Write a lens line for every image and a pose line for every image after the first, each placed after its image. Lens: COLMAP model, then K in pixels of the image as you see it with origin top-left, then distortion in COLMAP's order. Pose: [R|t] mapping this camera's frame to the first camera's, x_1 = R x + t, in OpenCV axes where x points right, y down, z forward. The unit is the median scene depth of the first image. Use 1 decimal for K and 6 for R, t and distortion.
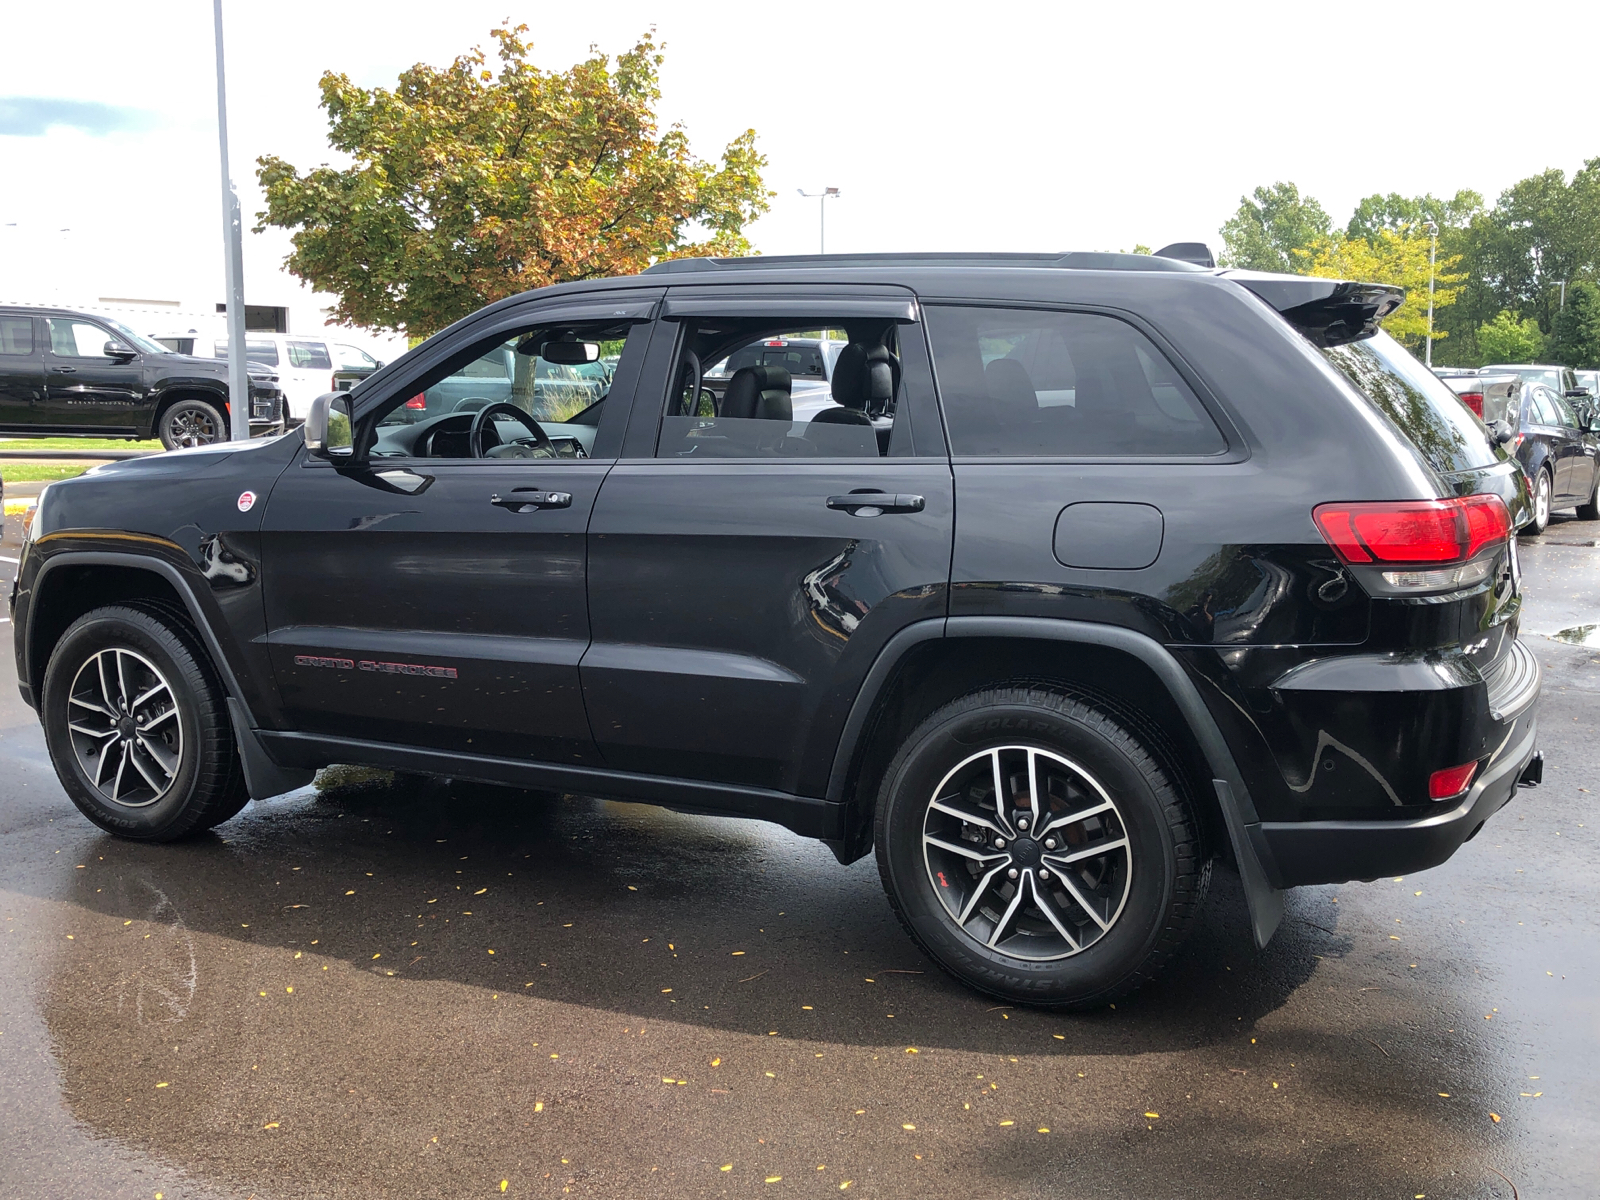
lens RADIAL K [[1587.8, 0, 796.9], [0, 1587.8, 589.0], [0, 0, 1]] dist [0.020228, 0.000000]
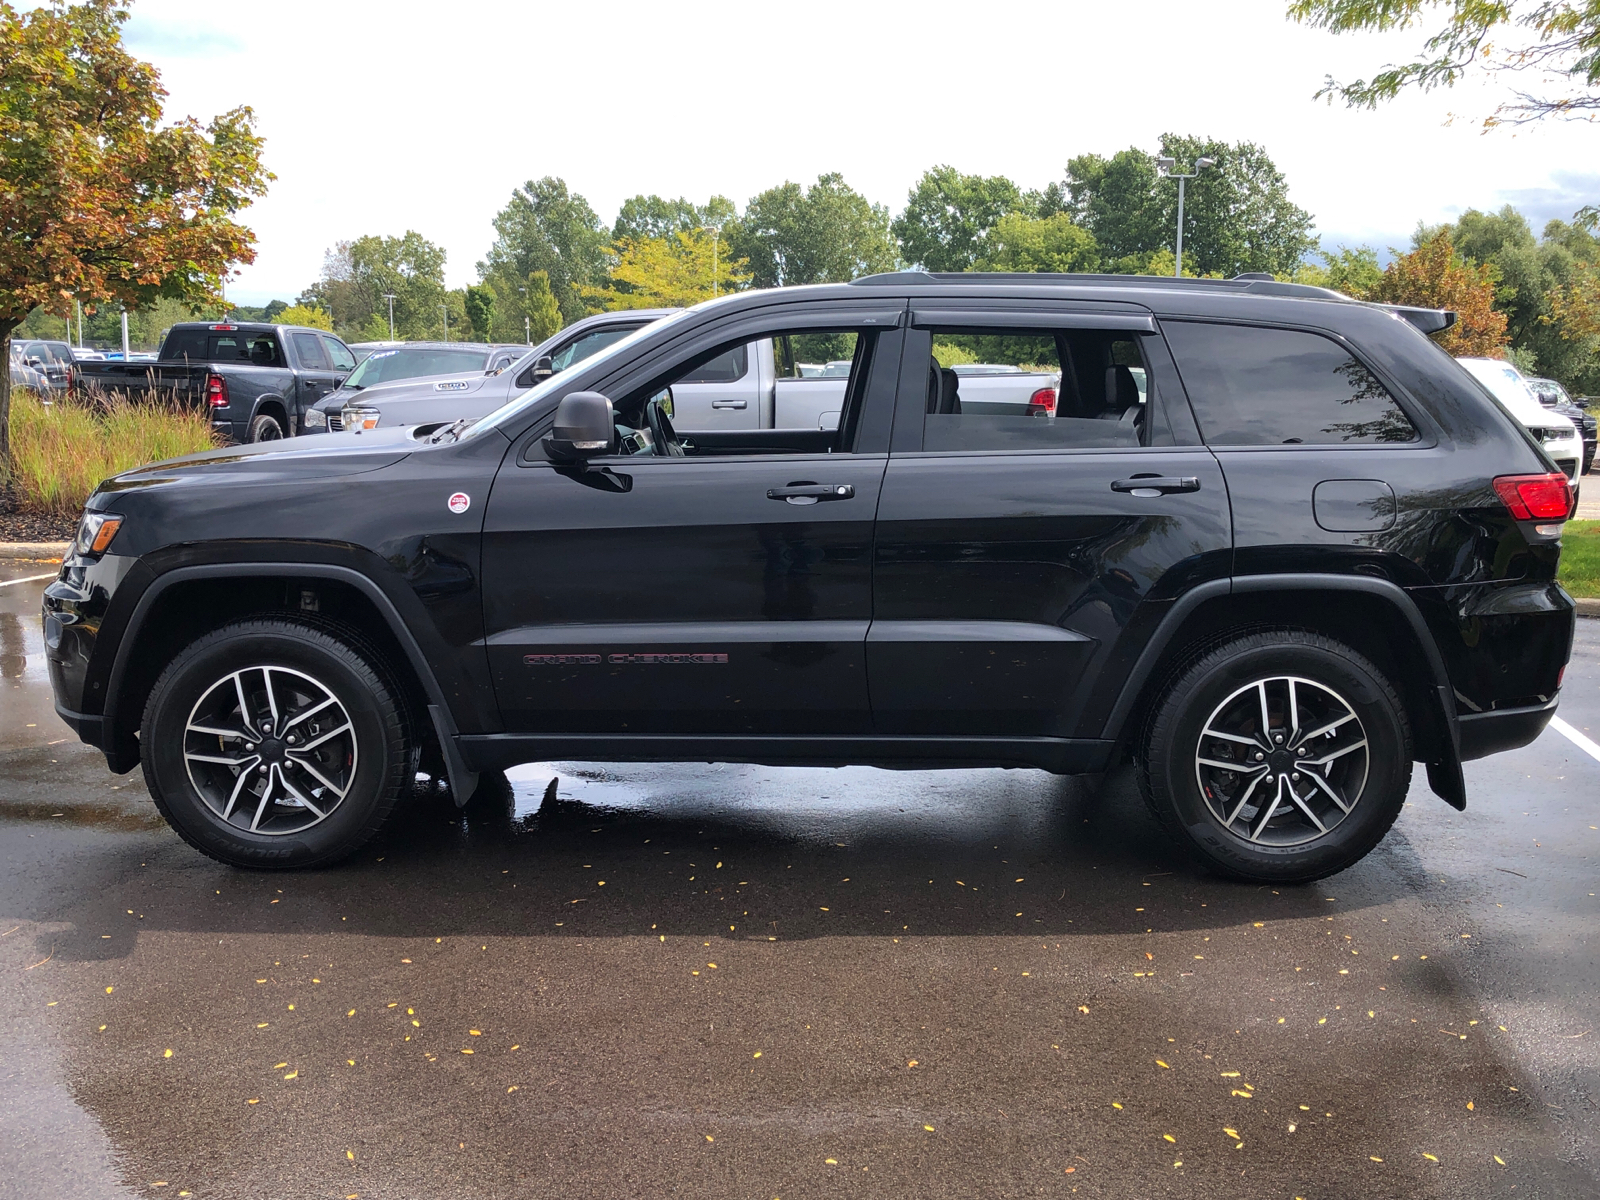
lens RADIAL K [[1587.8, 0, 799.8], [0, 1587.8, 598.2], [0, 0, 1]] dist [0.020228, 0.000000]
pose [[0.895754, -0.055571, 0.441064, -0.677760], [0.049908, 0.998455, 0.024441, -0.011360], [-0.441740, 0.000120, 0.897143, 0.037147]]
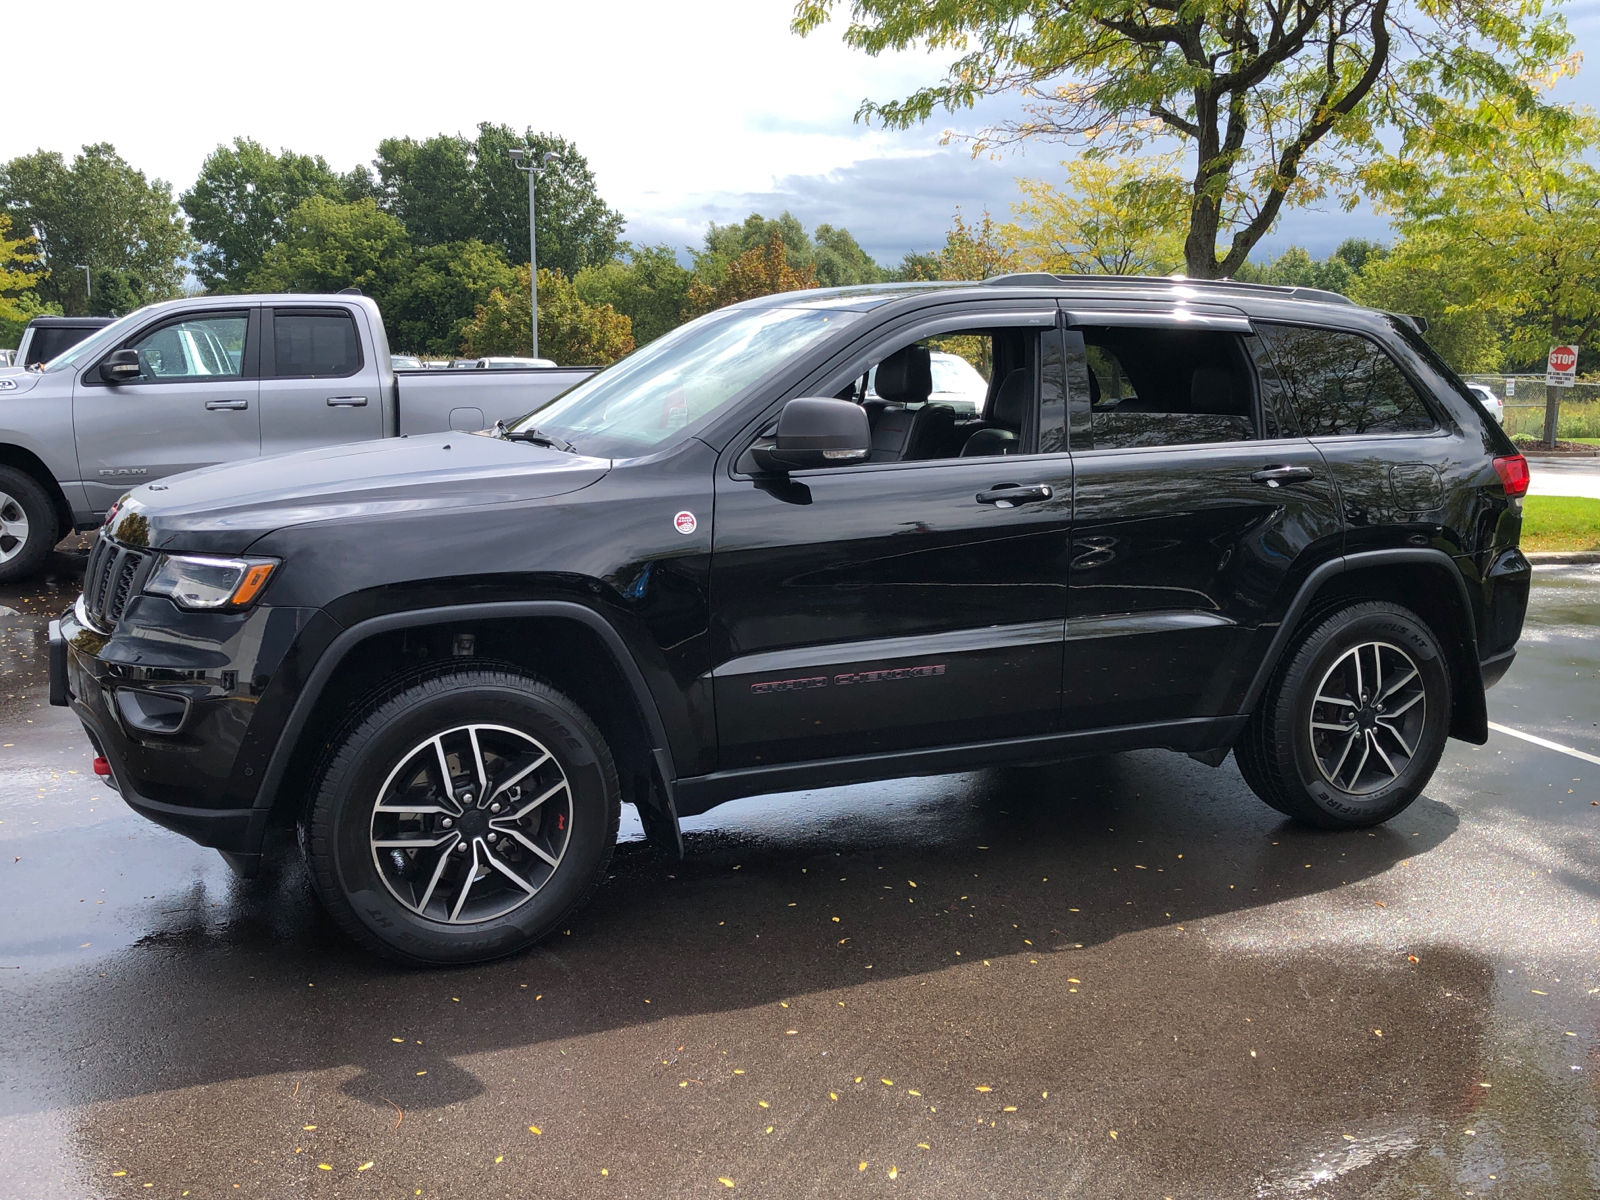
lens RADIAL K [[1587.8, 0, 804.6], [0, 1587.8, 592.2], [0, 0, 1]] dist [0.020228, 0.000000]
pose [[0.611766, -0.108541, 0.783556, -1.140911], [0.097885, 0.993316, 0.061173, -0.072842], [-0.784959, 0.039275, 0.618302, 0.468851]]
